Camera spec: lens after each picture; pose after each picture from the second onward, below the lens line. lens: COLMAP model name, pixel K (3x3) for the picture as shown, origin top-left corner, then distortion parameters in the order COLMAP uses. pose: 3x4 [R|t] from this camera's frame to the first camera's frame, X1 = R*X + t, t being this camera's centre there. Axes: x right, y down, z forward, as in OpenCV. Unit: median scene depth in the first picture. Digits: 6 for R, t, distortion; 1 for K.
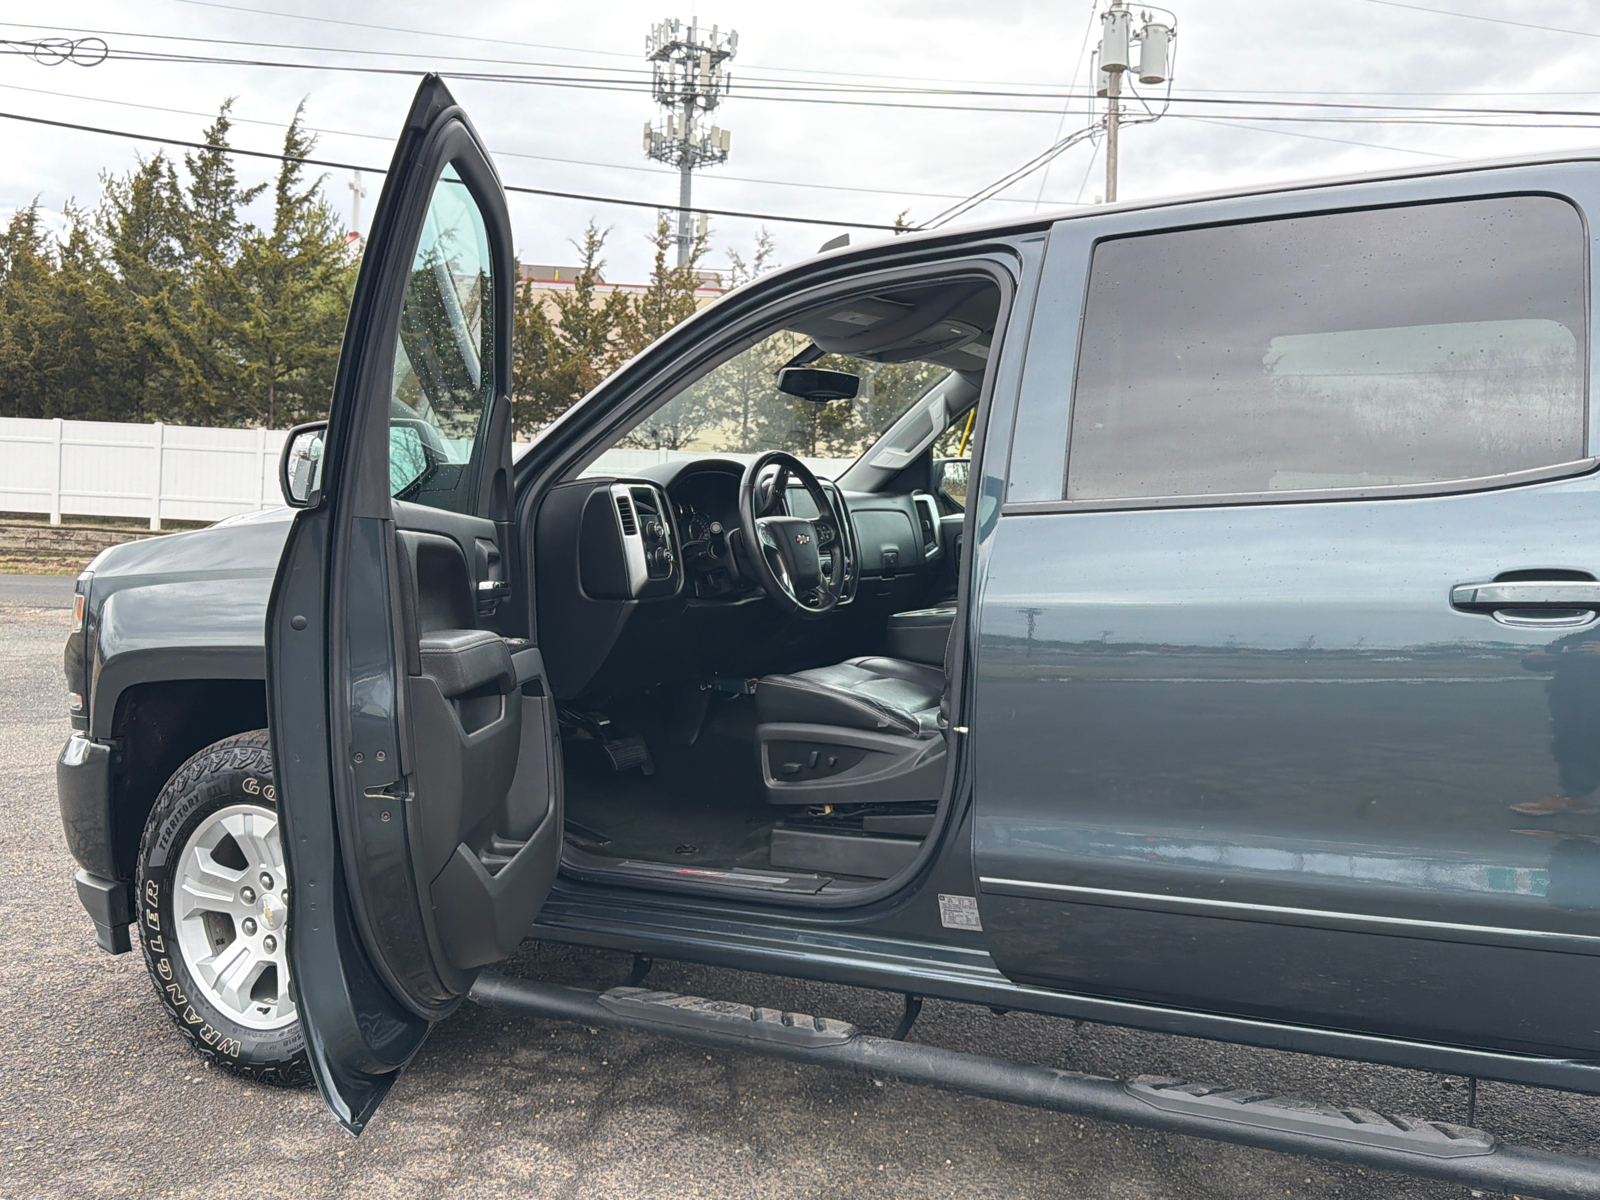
lens RADIAL K [[1454.1, 0, 802.2], [0, 1454.1, 618.9], [0, 0, 1]] dist [0.148714, -0.306013]
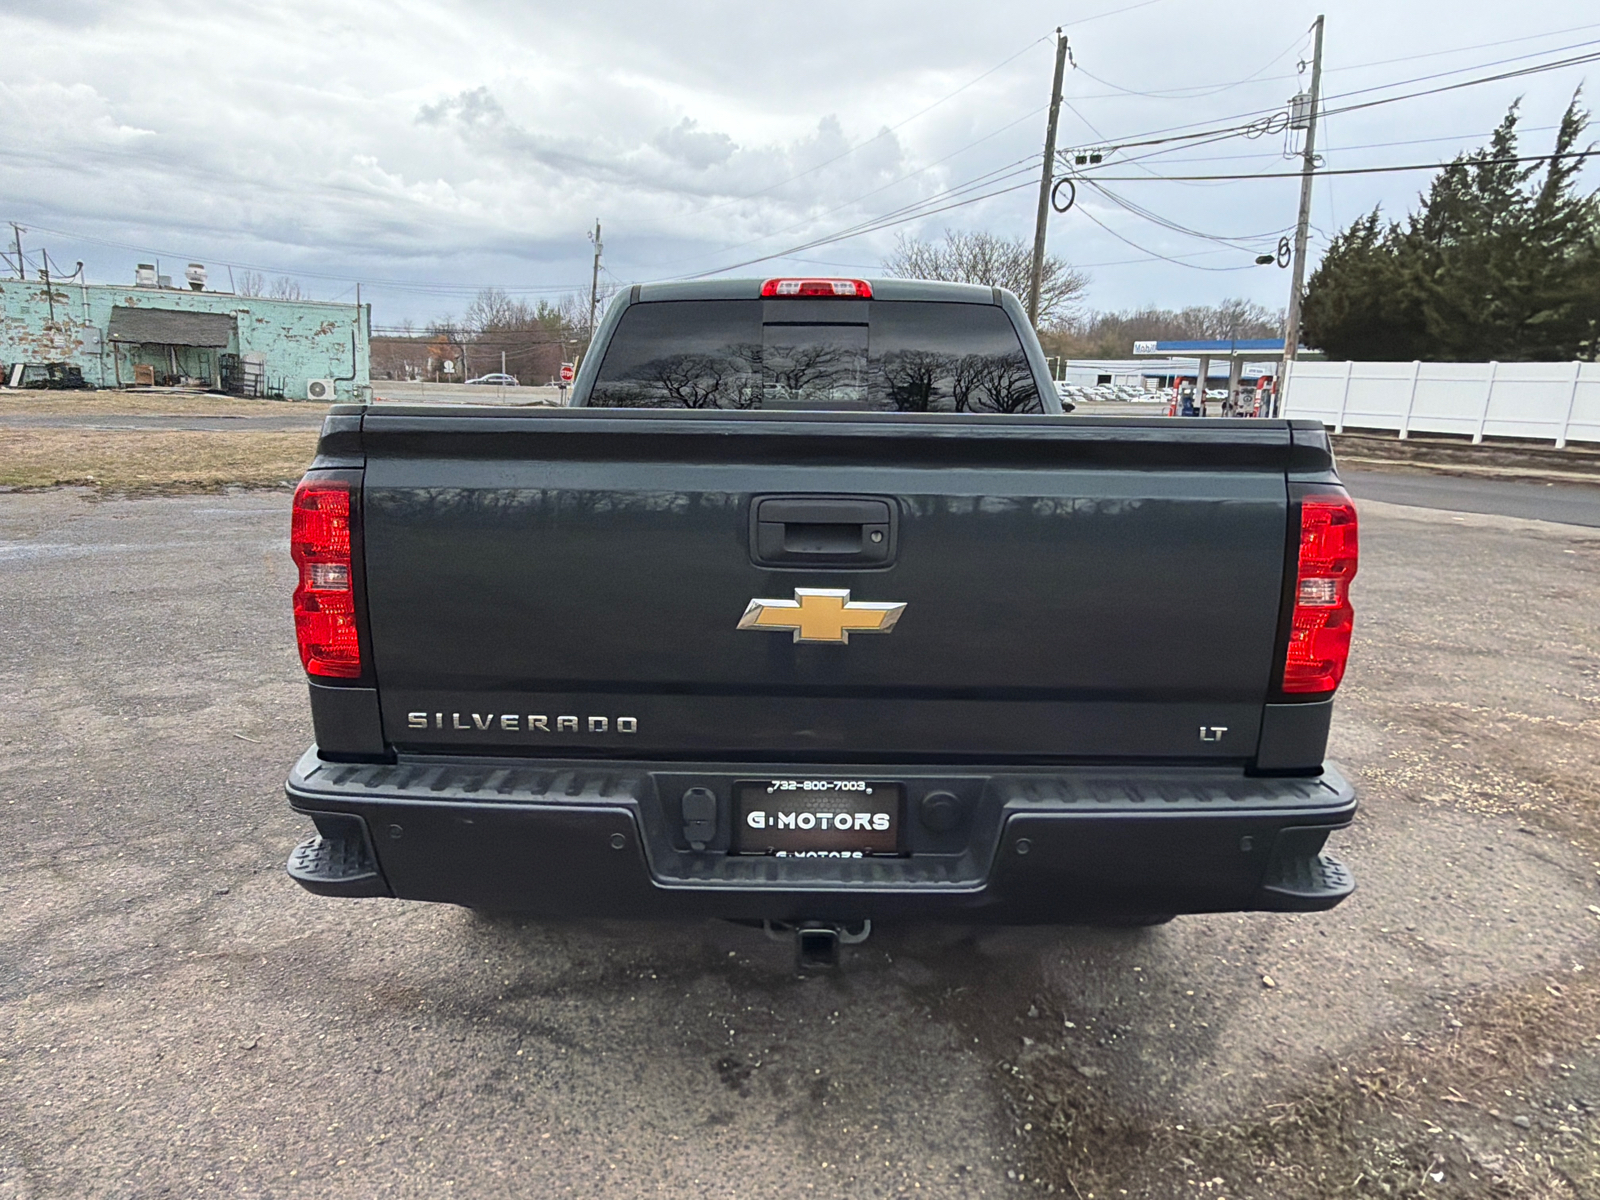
lens RADIAL K [[1023.9, 0, 800.0], [0, 1023.9, 600.0], [0, 0, 1]] dist [-0.003069, 0.002854]
pose [[0.461764, 0.158943, -0.872646, 0.164834], [-0.070935, 0.987280, 0.142287, -0.005781], [0.884162, -0.003802, 0.467165, 0.034682]]
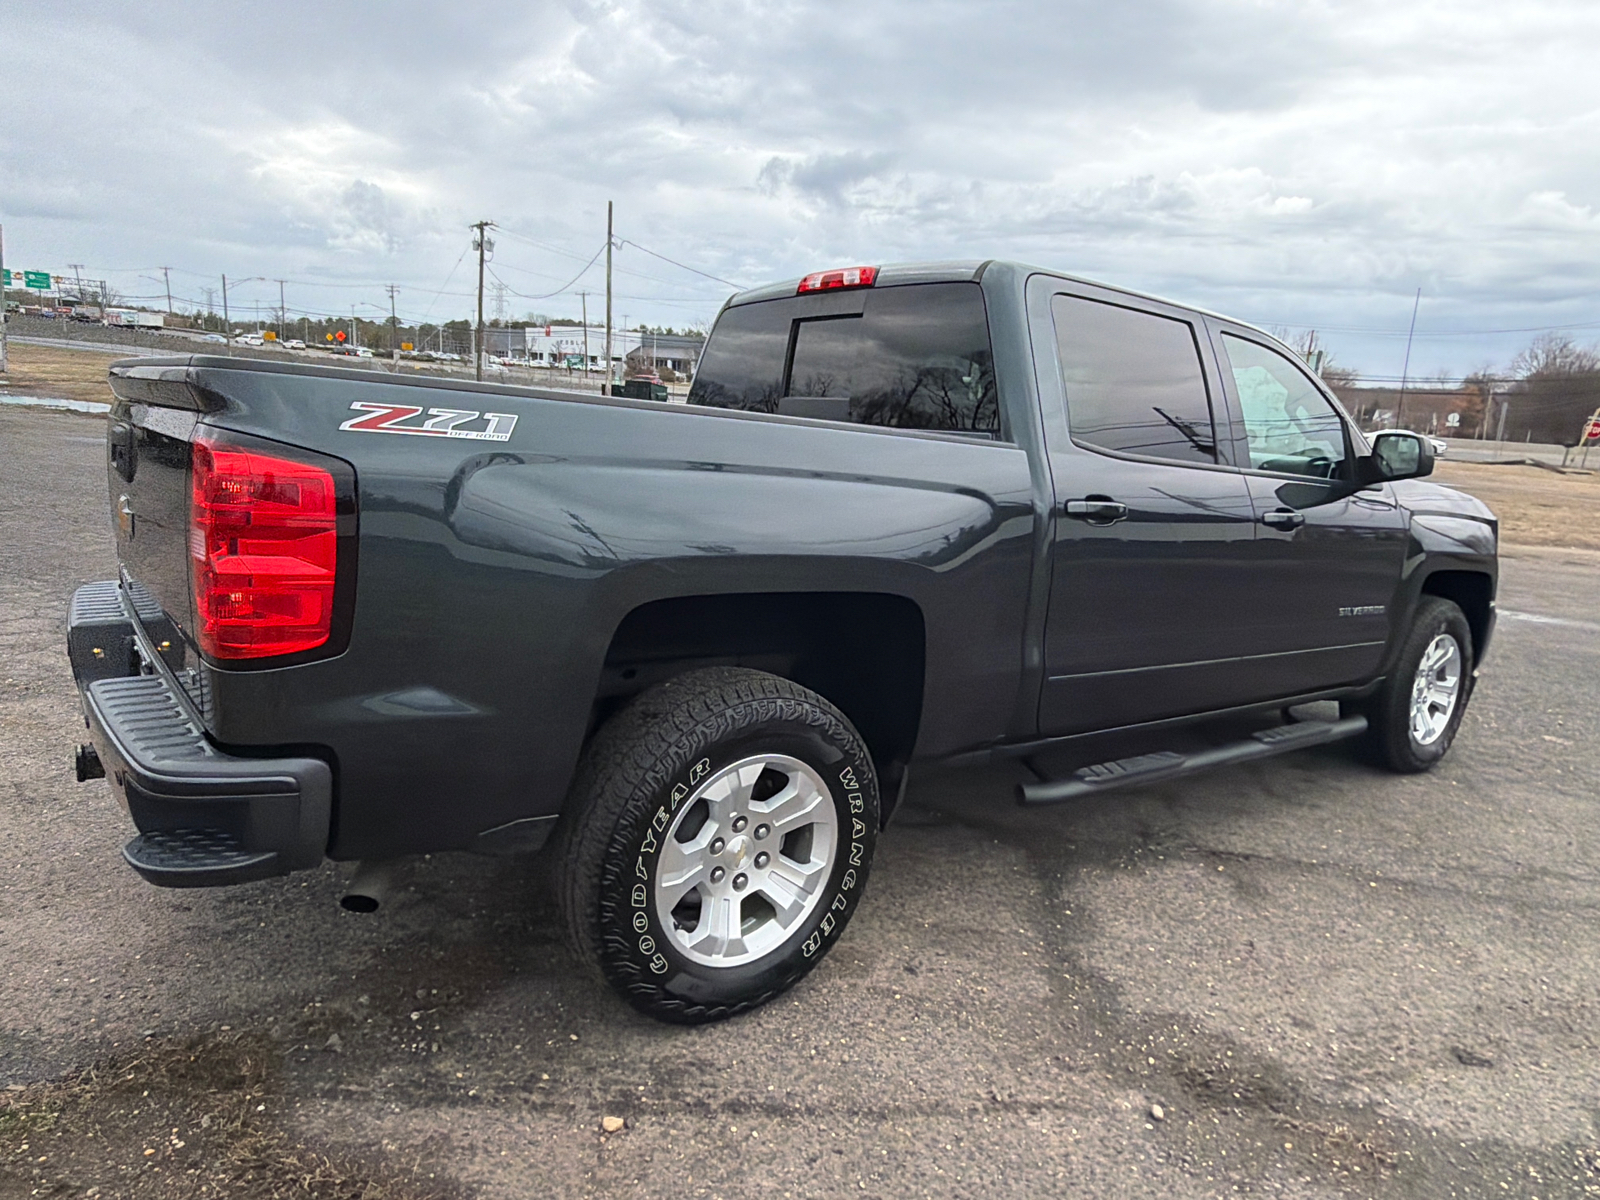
lens RADIAL K [[1023.9, 0, 800.0], [0, 1023.9, 600.0], [0, 0, 1]] dist [-0.003069, 0.002854]
pose [[-0.414518, 0.120809, -0.901987, 0.163214], [-0.124413, 0.974320, 0.187673, -0.011164], [0.901497, 0.190013, -0.388843, 0.139137]]
